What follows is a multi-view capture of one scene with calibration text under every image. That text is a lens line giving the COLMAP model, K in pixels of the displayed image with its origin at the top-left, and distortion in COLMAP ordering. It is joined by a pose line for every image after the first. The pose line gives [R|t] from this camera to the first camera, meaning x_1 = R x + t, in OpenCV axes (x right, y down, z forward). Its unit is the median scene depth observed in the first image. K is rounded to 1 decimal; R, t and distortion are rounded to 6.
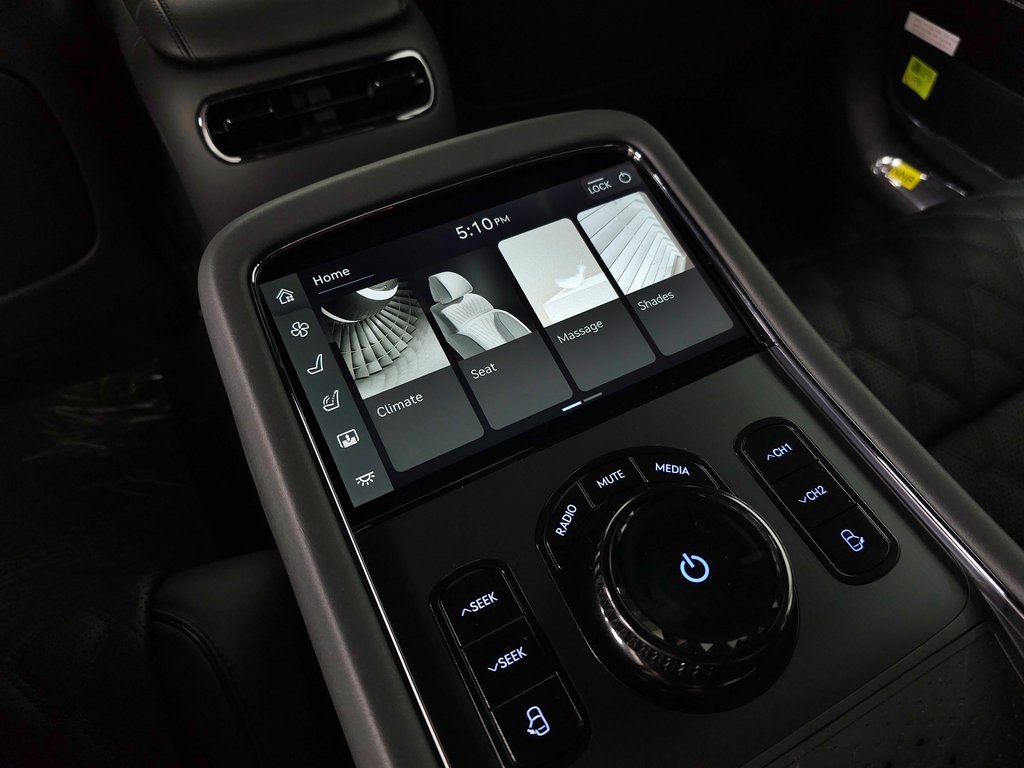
lens RADIAL K [[669.1, 0, 500.8], [0, 669.1, 384.7], [0, 0, 1]] dist [0.072522, -0.119816]
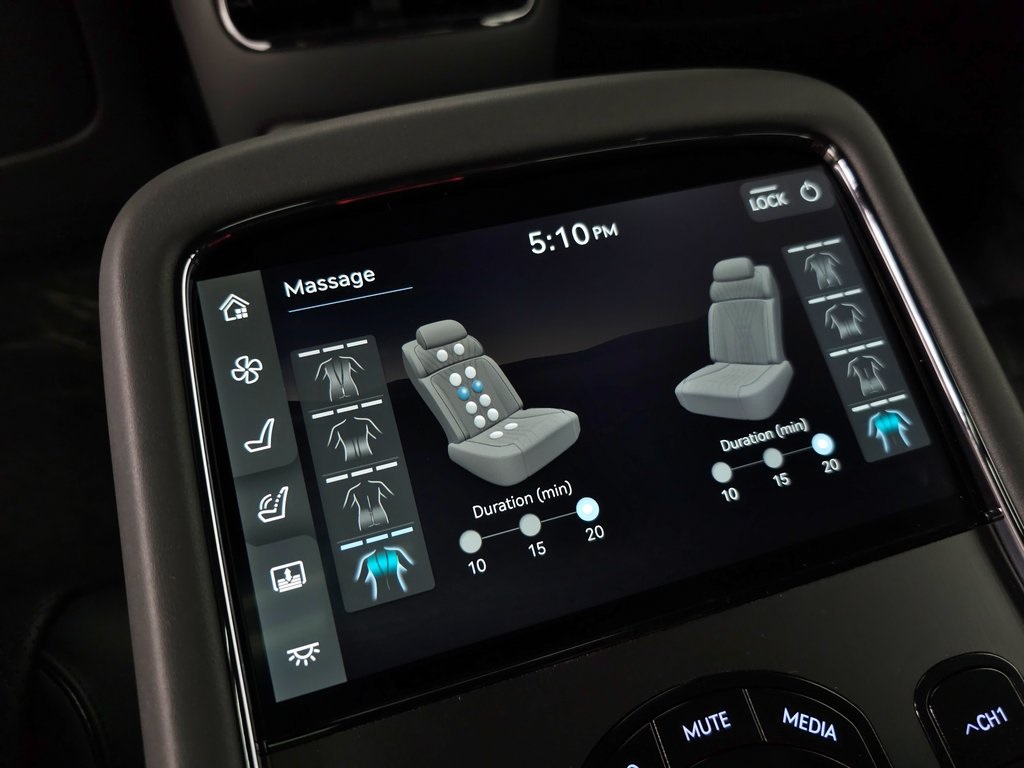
lens RADIAL K [[688.3, 0, 512.0], [0, 688.3, 384.0], [0, 0, 1]] dist [-0.008510, -0.004564]
pose [[0.982143, 0.185224, -0.032964, -0.038626], [-0.180455, 0.977030, 0.113350, -0.177953], [0.053201, -0.105377, 0.993008, 0.381881]]
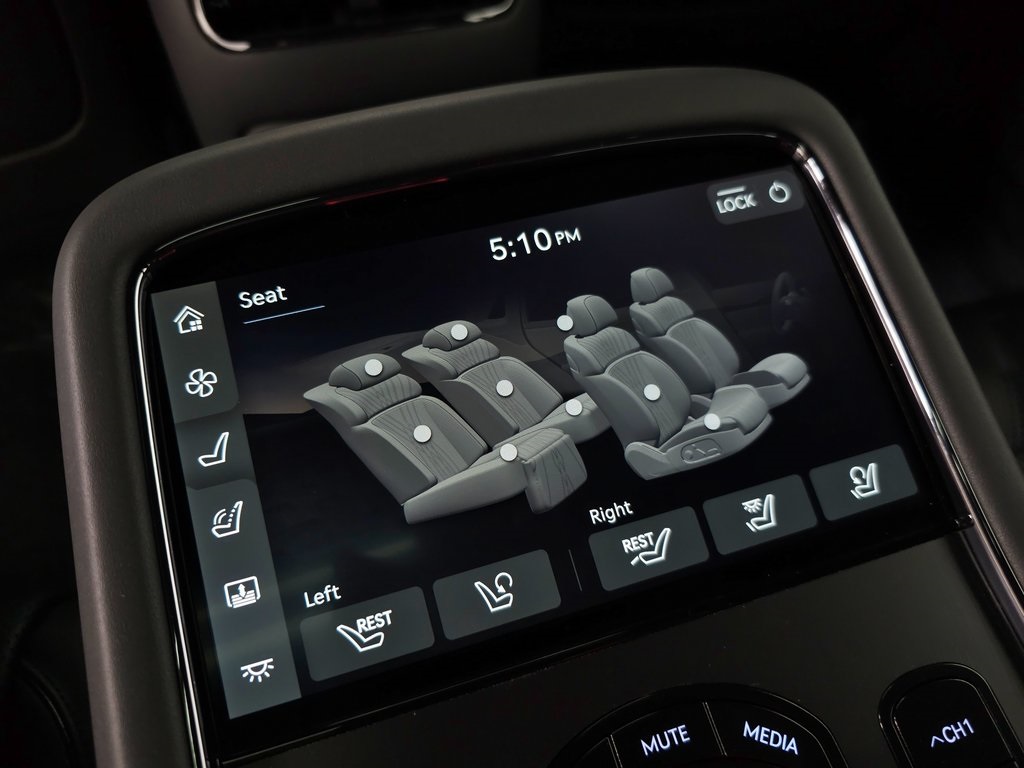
lens RADIAL K [[688.3, 0, 512.0], [0, 688.3, 384.0], [0, 0, 1]] dist [-0.008510, -0.004564]
pose [[0.983591, 0.175972, -0.039787, 0.000202], [-0.169767, 0.977395, 0.126011, -0.199950], [0.061062, -0.117189, 0.991231, 0.394350]]
